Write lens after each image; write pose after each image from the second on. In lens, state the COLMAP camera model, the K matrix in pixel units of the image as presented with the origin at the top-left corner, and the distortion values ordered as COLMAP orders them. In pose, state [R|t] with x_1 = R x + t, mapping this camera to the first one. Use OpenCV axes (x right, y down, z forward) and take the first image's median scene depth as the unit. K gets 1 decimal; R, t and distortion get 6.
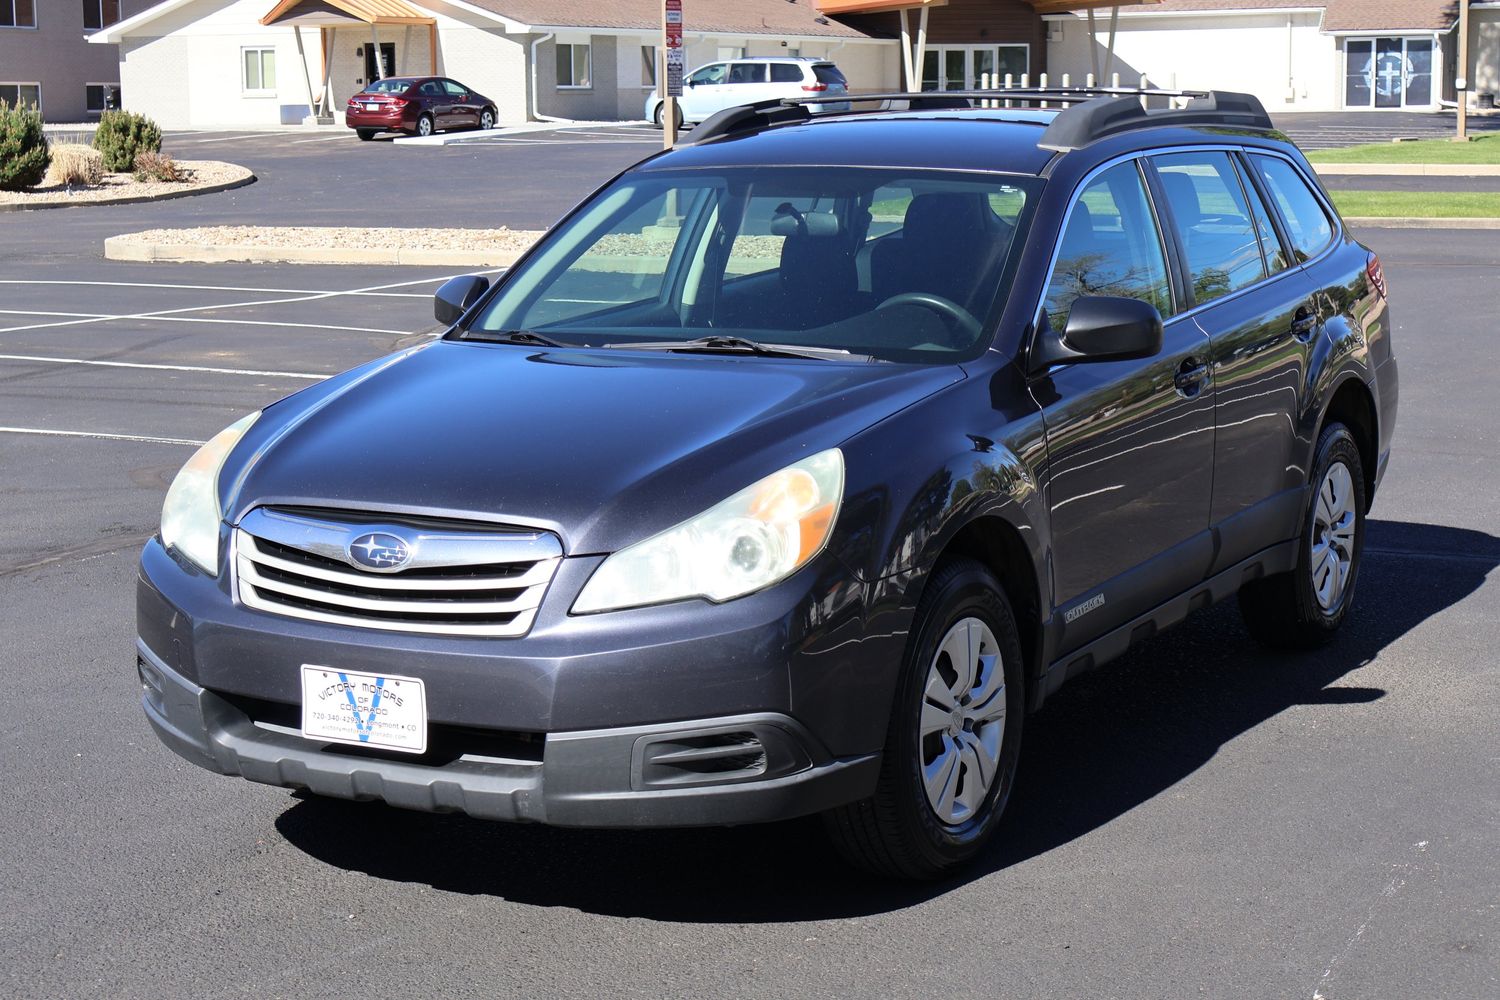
lens RADIAL K [[2964.6, 0, 746.3], [0, 2964.6, 495.8], [0, 0, 1]] dist [0.022838, 0.000000]
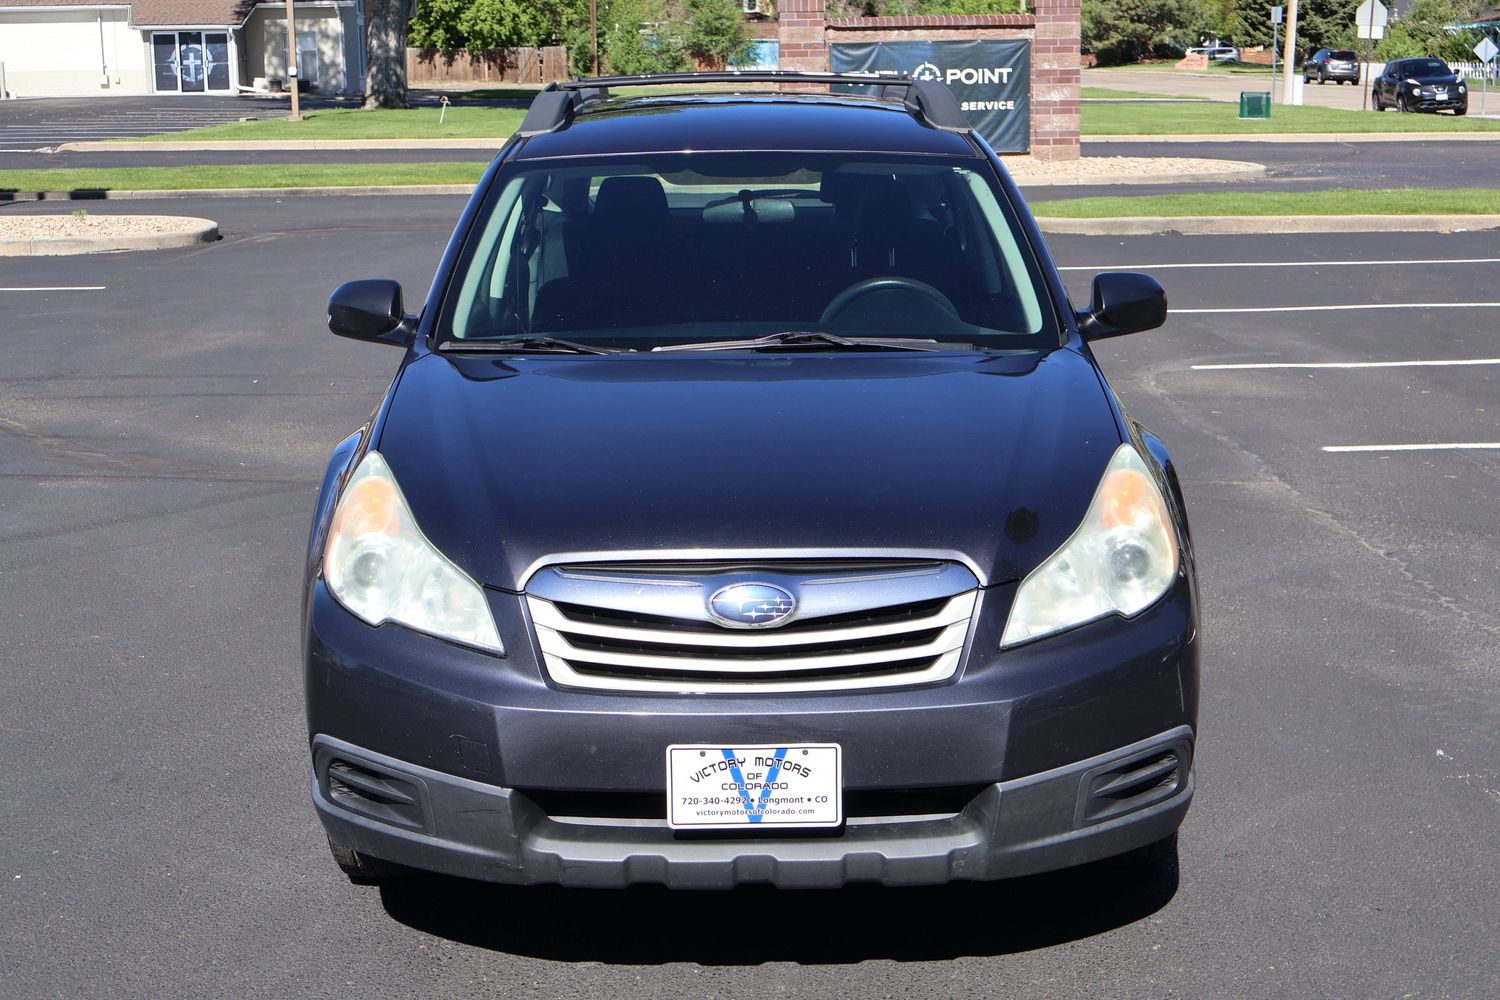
lens RADIAL K [[2388.6, 0, 750.1], [0, 2388.6, 494.6], [0, 0, 1]] dist [0.001413, 0.000000]
pose [[0.850877, -0.093973, 0.516891, -0.377151], [0.074801, 0.995519, 0.057856, -0.042186], [-0.520012, -0.010564, 0.854094, 0.311565]]
